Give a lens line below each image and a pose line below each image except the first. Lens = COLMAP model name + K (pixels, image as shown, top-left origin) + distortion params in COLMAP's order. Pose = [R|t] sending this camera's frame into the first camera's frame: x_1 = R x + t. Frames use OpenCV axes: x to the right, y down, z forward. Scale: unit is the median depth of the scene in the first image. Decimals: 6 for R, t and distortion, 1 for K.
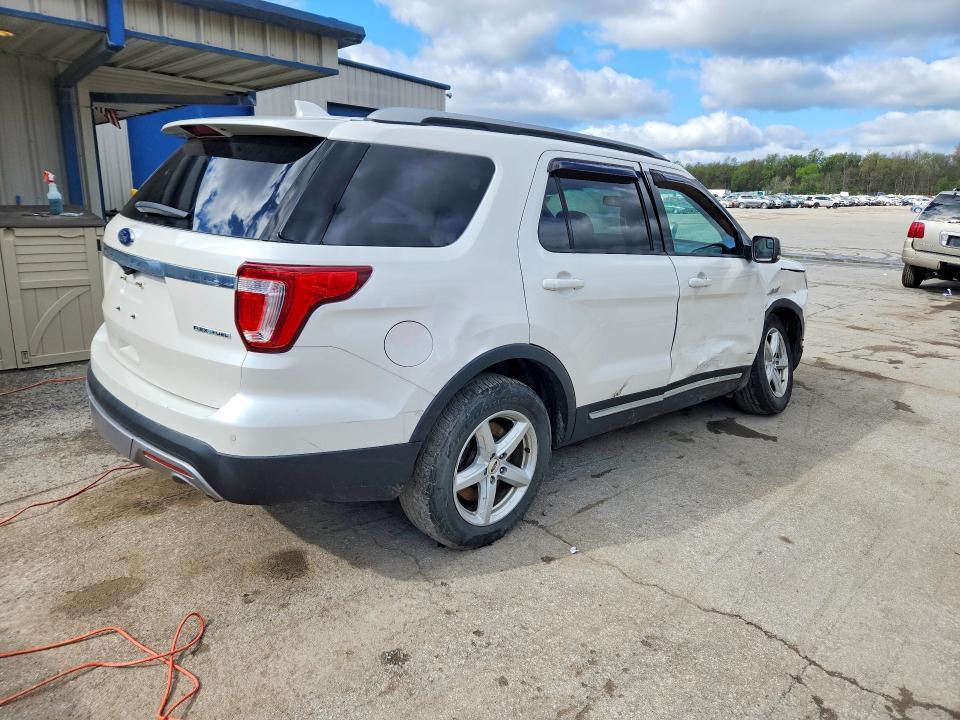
lens RADIAL K [[650.6, 0, 473.8], [0, 650.6, 359.2], [0, 0, 1]] dist [0.059625, -0.054932]
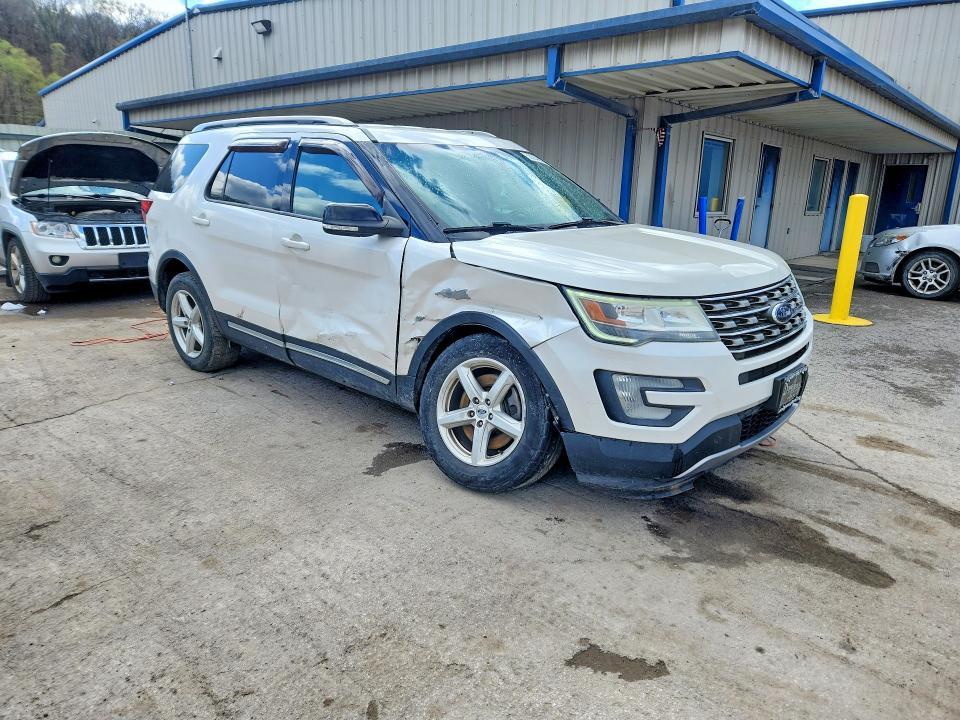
lens RADIAL K [[650.6, 0, 473.8], [0, 650.6, 359.2], [0, 0, 1]] dist [0.059625, -0.054932]
pose [[0.075197, 0.223964, -0.971692, 0.116639], [-0.256661, 0.945967, 0.198172, -0.018463], [0.963572, 0.234493, 0.128616, 0.098045]]
